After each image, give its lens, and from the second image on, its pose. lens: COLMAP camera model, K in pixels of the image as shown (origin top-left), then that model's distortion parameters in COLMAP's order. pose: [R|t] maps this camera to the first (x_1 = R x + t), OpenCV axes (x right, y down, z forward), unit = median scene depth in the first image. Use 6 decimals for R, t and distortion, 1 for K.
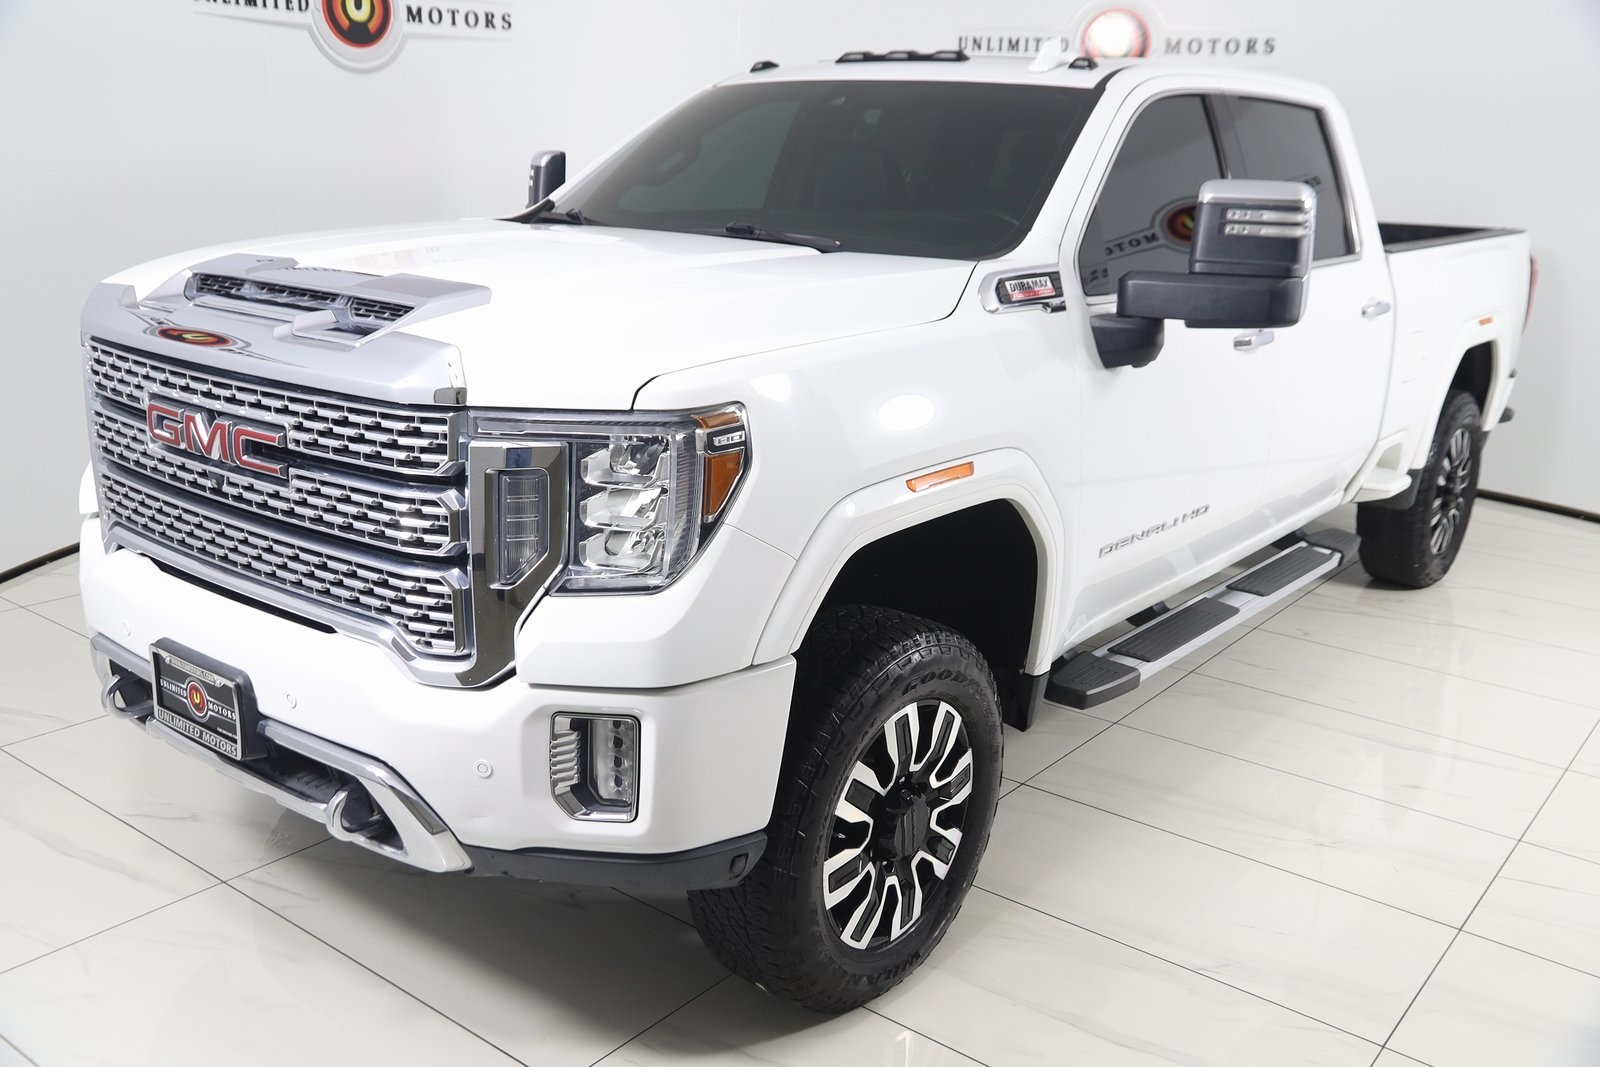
lens RADIAL K [[1409.0, 0, 805.3], [0, 1409.0, 515.5], [0, 0, 1]] dist [-0.041938, 0.144252]
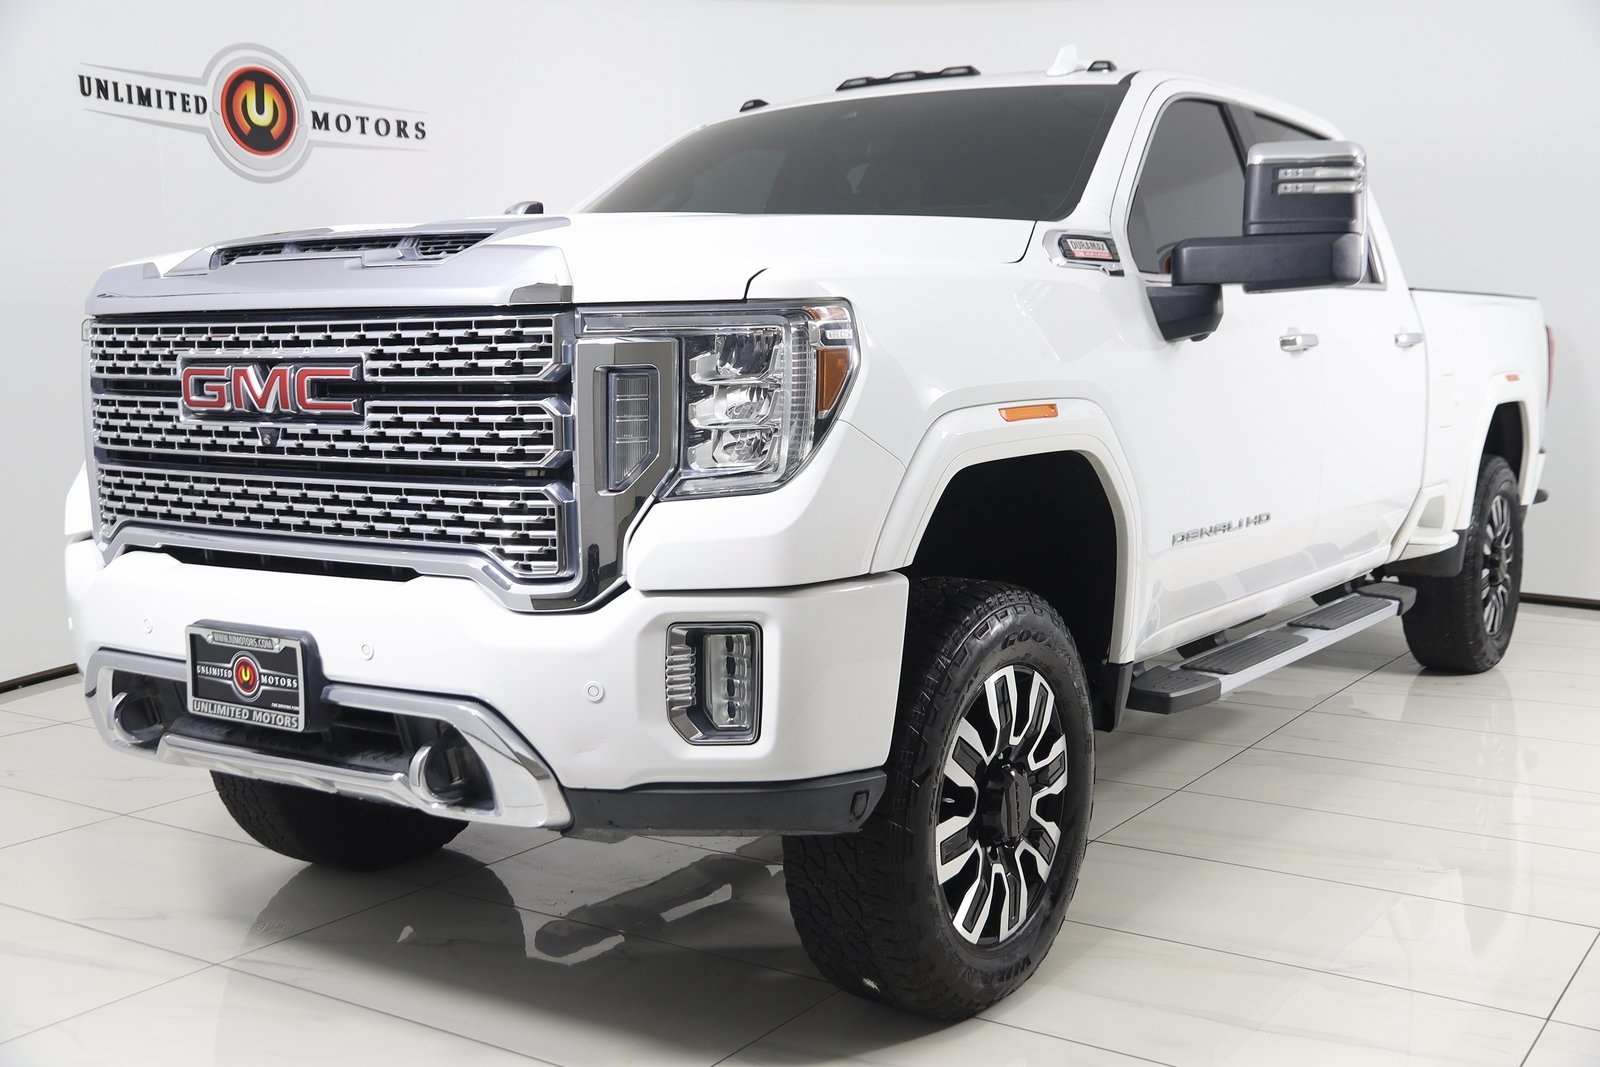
lens RADIAL K [[1660.5, 0, 807.5], [0, 1660.5, 530.5], [0, 0, 1]] dist [0.009607, 0.149379]
pose [[0.996302, -0.045521, 0.072873, -0.139573], [0.056238, 0.986698, -0.152528, 0.214285], [-0.064961, 0.156062, 0.985609, -0.097600]]
